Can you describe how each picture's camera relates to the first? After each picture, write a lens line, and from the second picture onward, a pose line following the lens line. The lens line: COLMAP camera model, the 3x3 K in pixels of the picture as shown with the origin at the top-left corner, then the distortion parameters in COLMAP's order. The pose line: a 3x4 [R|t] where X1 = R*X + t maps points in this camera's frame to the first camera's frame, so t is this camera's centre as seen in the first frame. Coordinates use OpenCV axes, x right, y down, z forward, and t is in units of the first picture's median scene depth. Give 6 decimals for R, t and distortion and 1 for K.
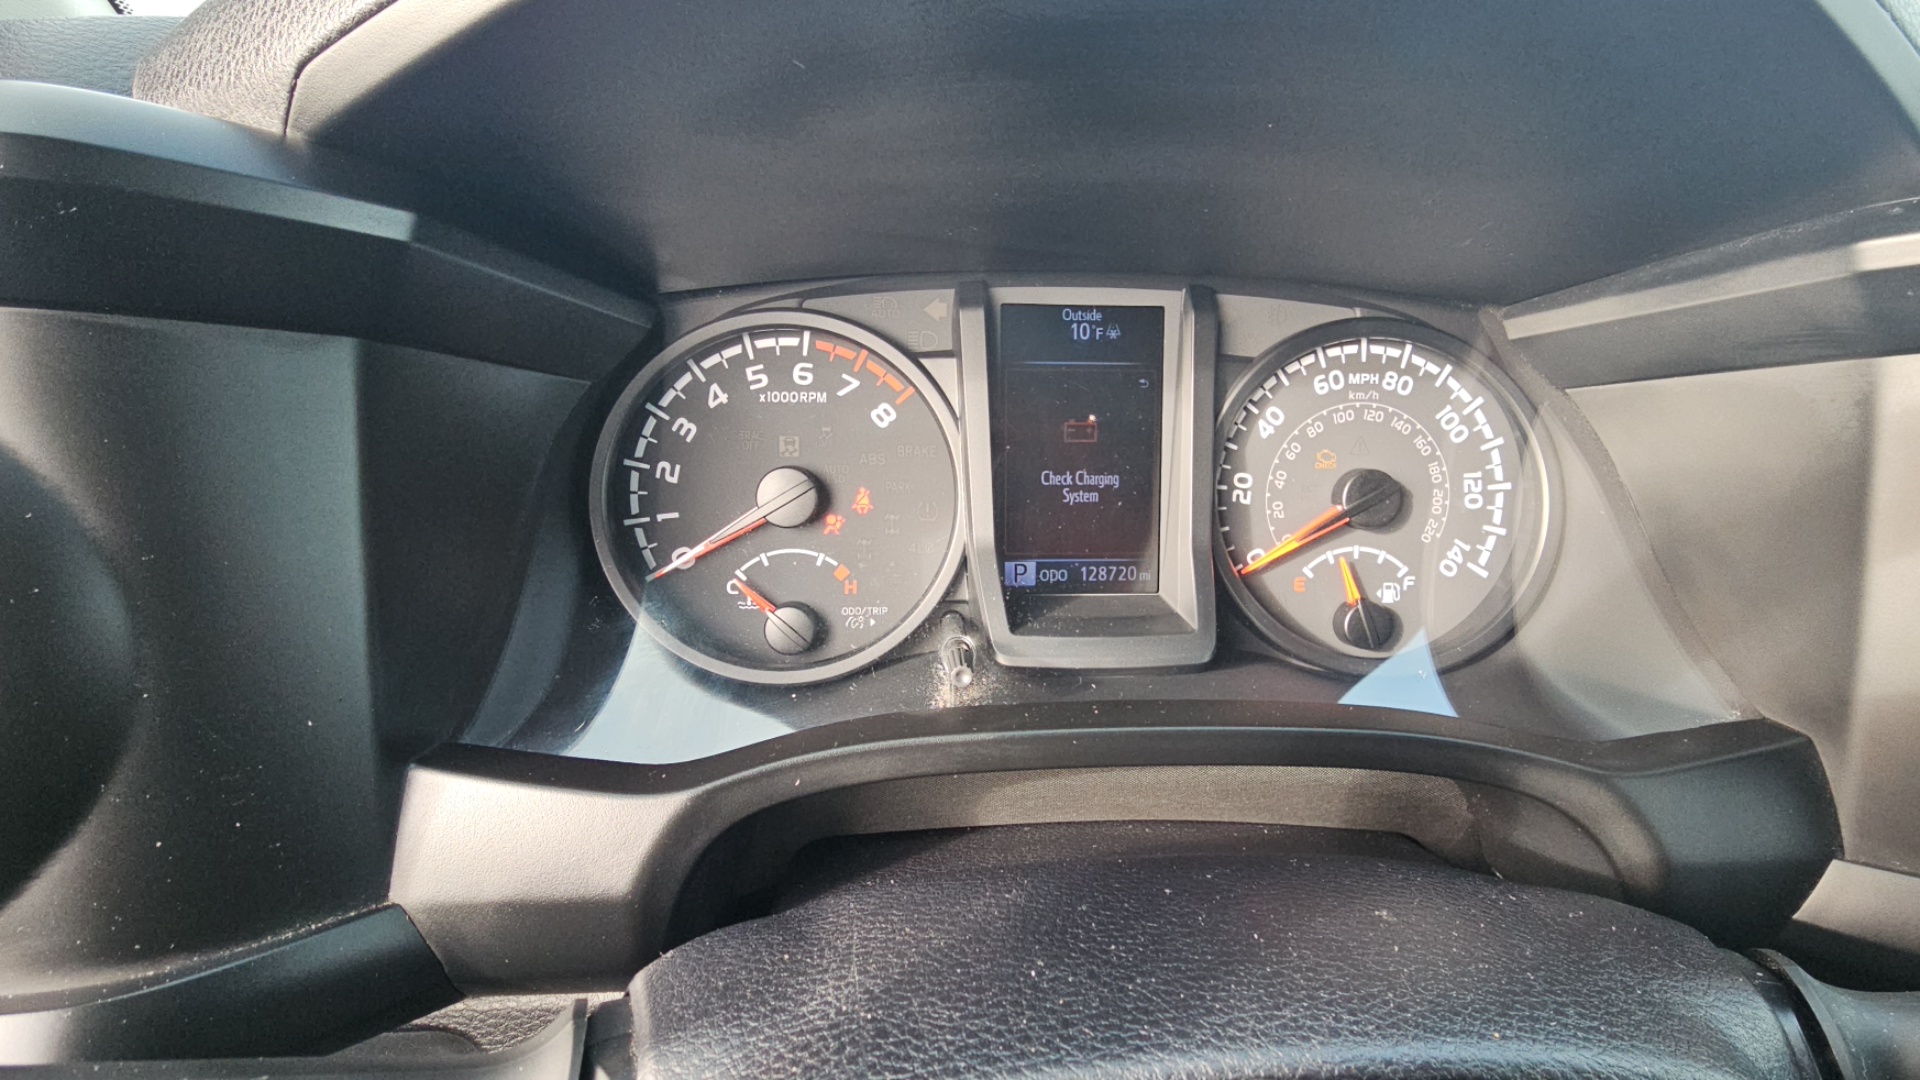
lens RADIAL K [[861.6, 0, 981.3], [0, 861.6, 547.3], [0, 0, 1]] dist [0.007322, -0.004571]
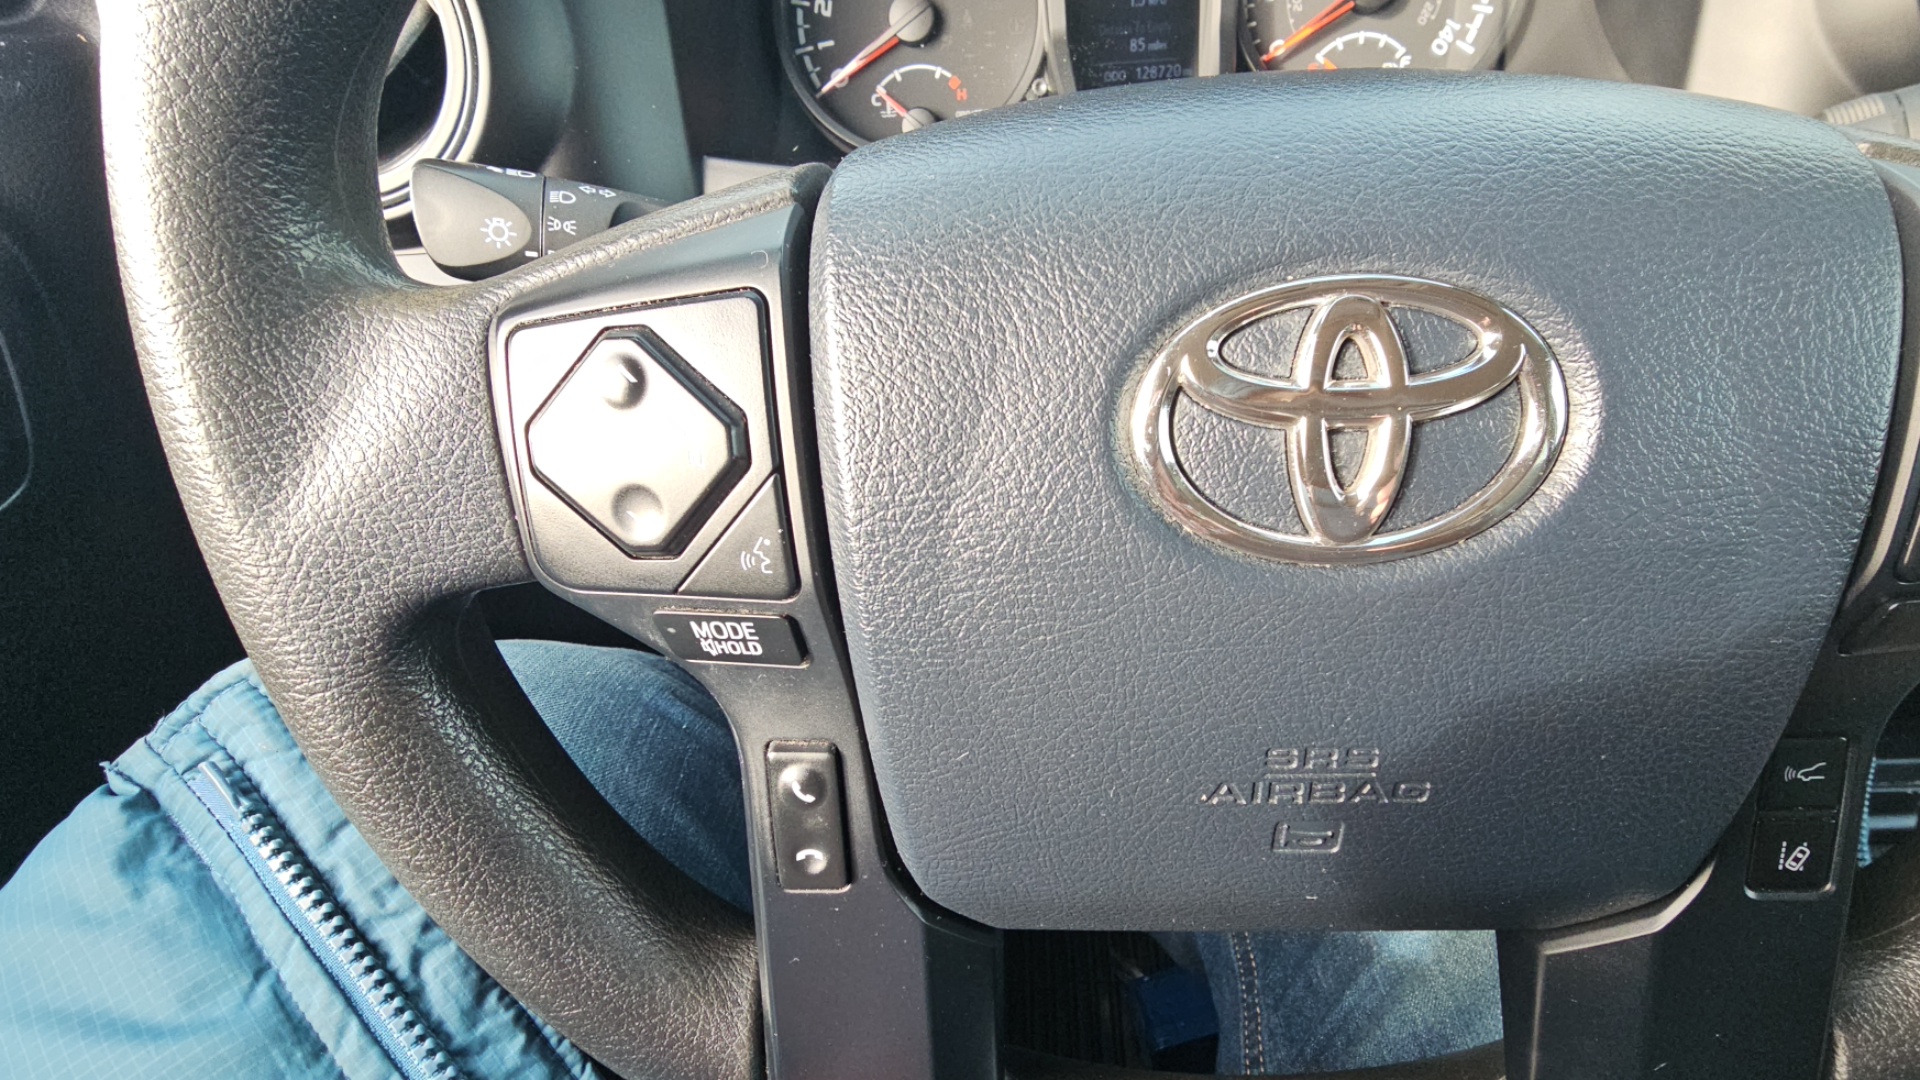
lens RADIAL K [[858.0, 0, 981.1], [0, 858.0, 544.8], [0, 0, 1]] dist [0.004298, -0.000495]
pose [[0.991716, -0.016096, -0.127434, 0.038421], [0.048176, 0.966302, 0.252861, 0.393972], [0.119069, -0.256906, 0.959073, -0.470085]]
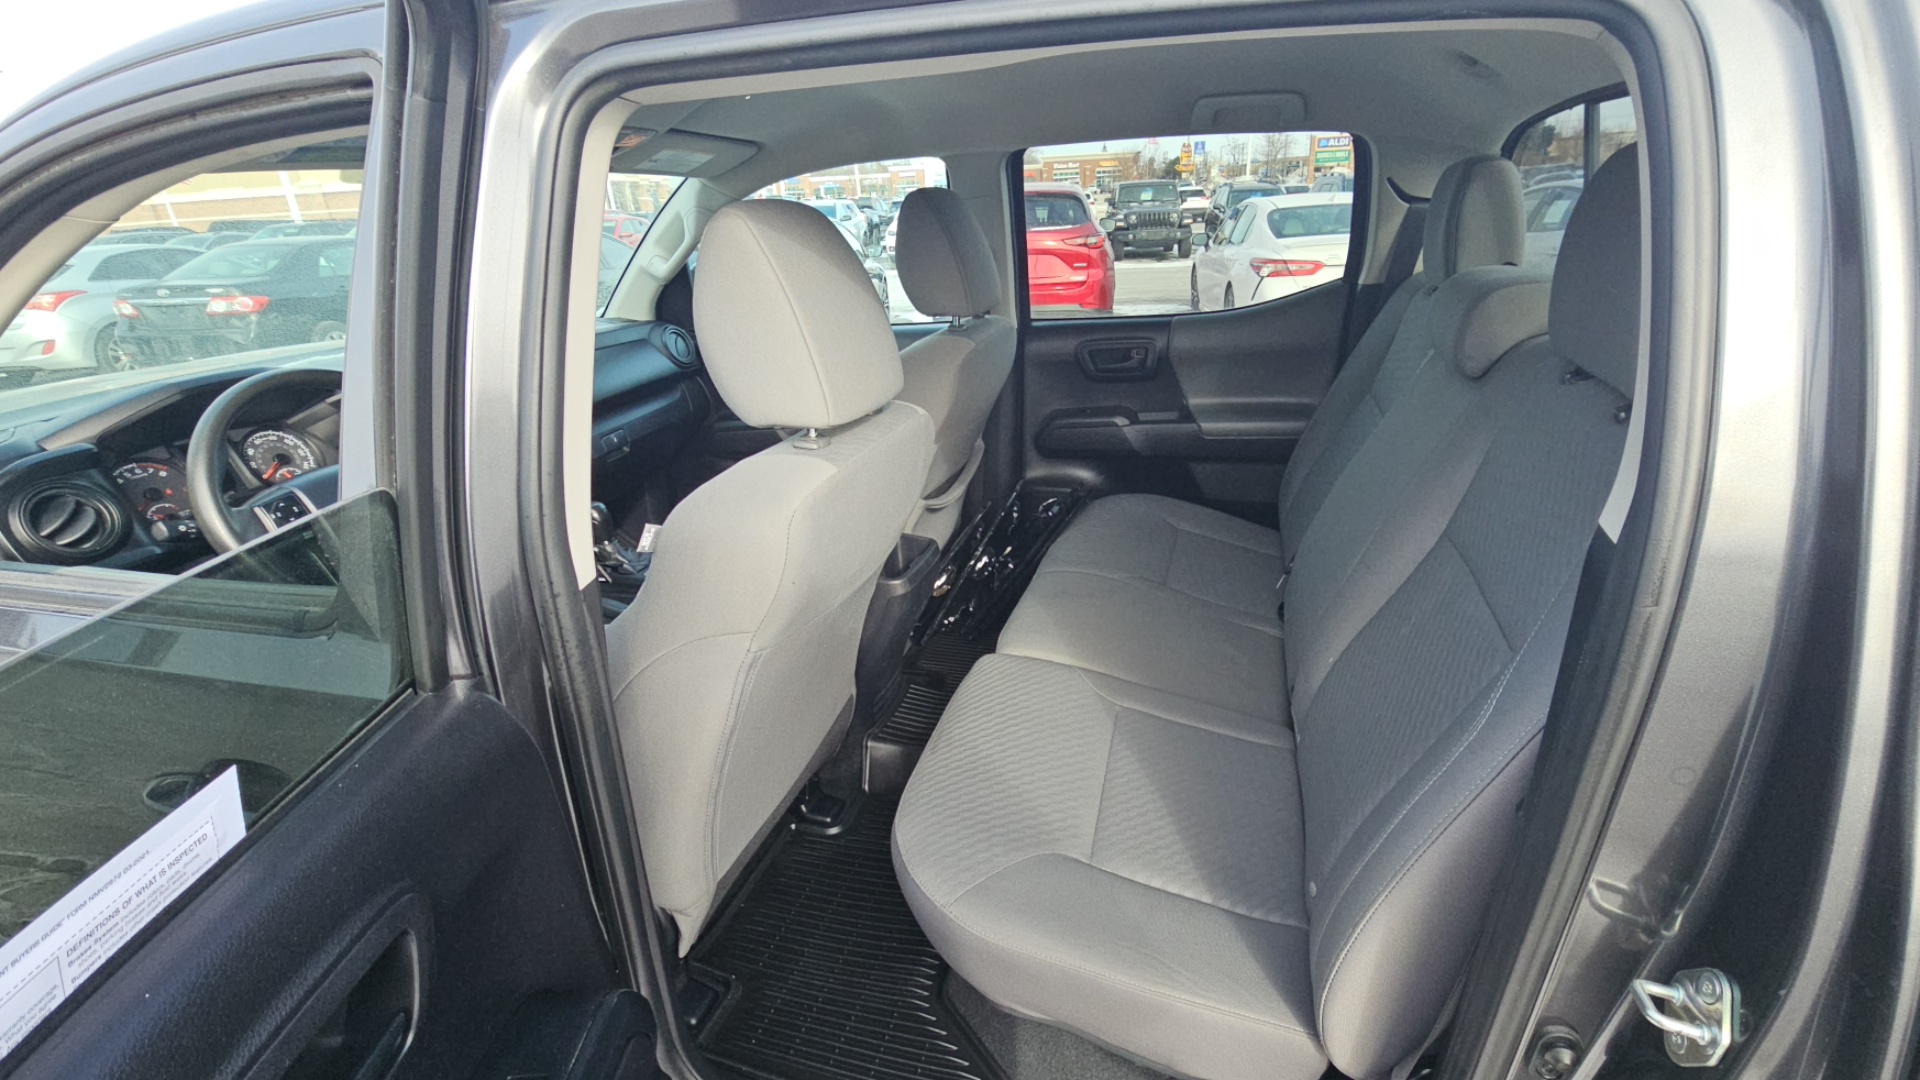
lens RADIAL K [[861.6, 0, 981.3], [0, 861.6, 547.3], [0, 0, 1]] dist [0.007322, -0.004571]
pose [[0.337103, -0.389848, 0.856960, -2.813648], [0.455382, 0.864193, 0.214004, 1.220357], [-0.824008, 0.318102, 0.468852, -4.771548]]
